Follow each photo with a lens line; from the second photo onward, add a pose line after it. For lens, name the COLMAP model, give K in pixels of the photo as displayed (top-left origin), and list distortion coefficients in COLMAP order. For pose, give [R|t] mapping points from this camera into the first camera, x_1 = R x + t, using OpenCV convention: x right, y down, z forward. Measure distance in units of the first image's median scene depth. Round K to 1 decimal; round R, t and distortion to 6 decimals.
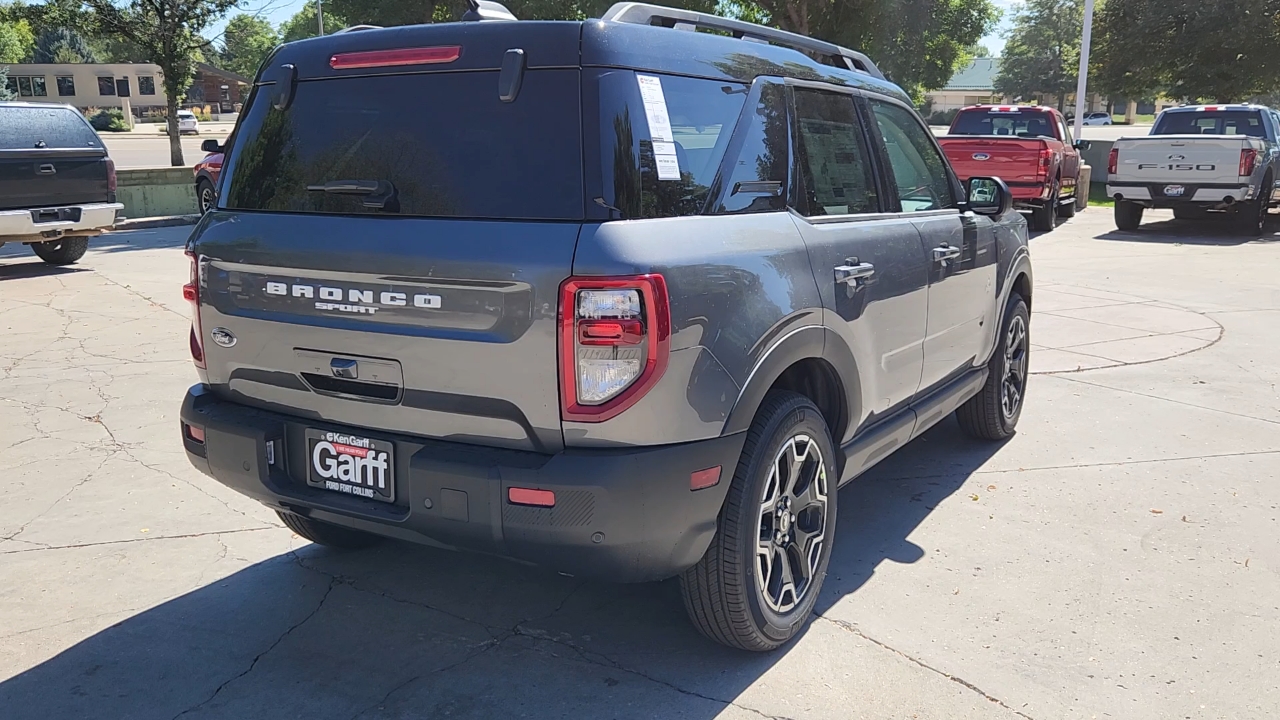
lens RADIAL K [[1090.9, 0, 624.6], [0, 1090.9, 349.4], [0, 0, 1]] dist [0.025249, -0.010156]
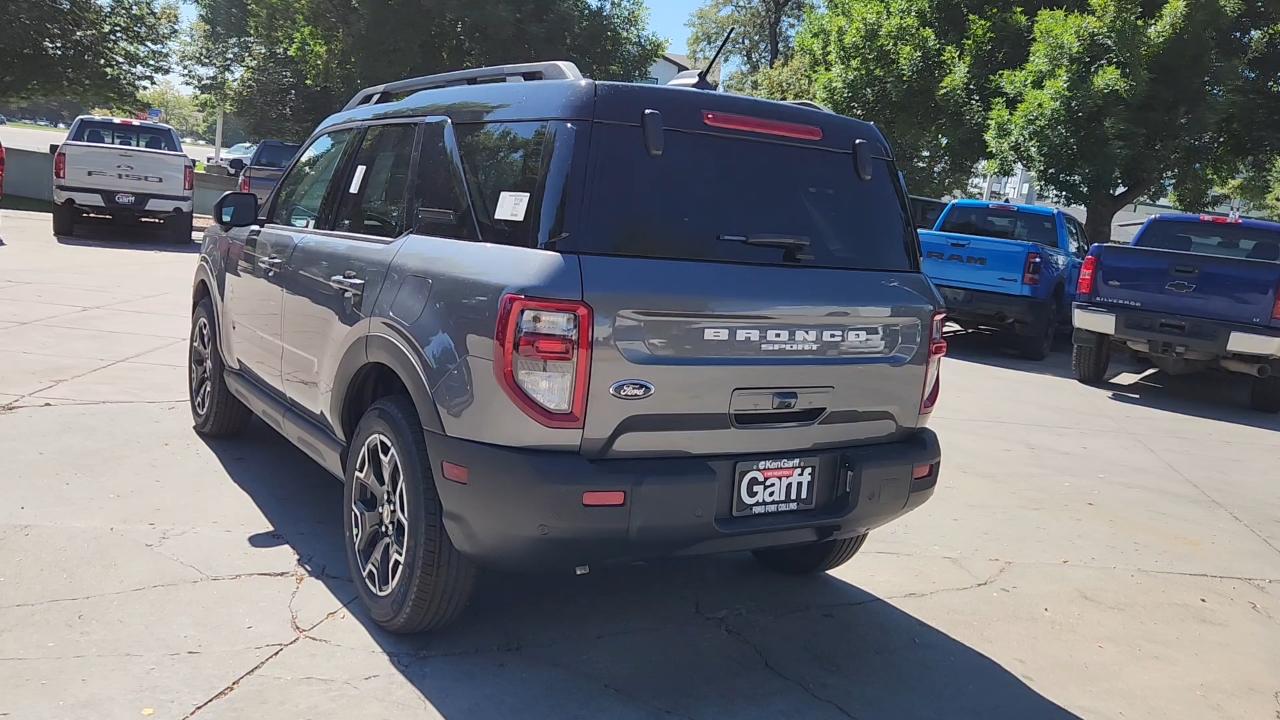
lens RADIAL K [[1090.9, 0, 634.4], [0, 1090.9, 350.7], [0, 0, 1]] dist [0.025249, -0.010156]
pose [[0.441356, -0.074194, 0.894260, -1.200621], [0.070406, 0.996367, 0.047917, -0.089293], [-0.894566, 0.041812, 0.444976, 0.572349]]
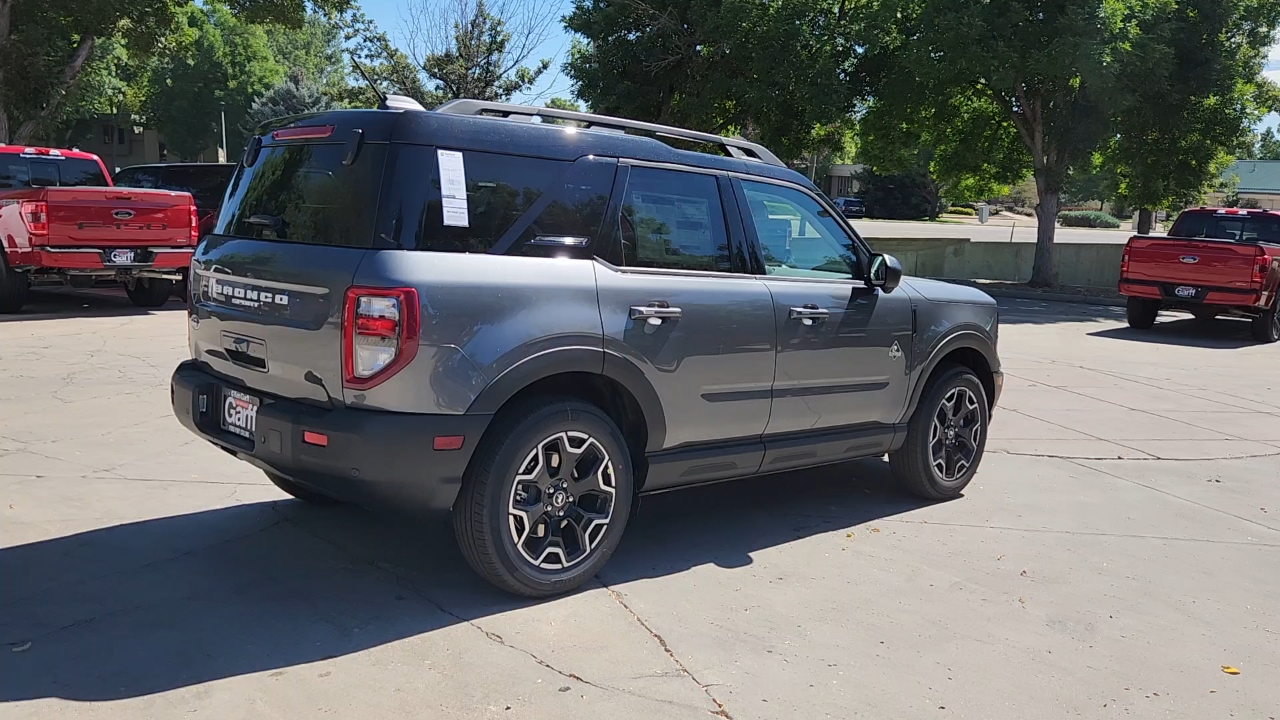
lens RADIAL K [[1090.9, 0, 622.3], [0, 1090.9, 340.7], [0, 0, 1]] dist [0.025249, -0.010156]
pose [[0.963196, 0.078818, -0.256983, 0.532159], [-0.099570, 0.992653, -0.068744, 0.054621], [0.249677, 0.091802, 0.963968, -0.229577]]
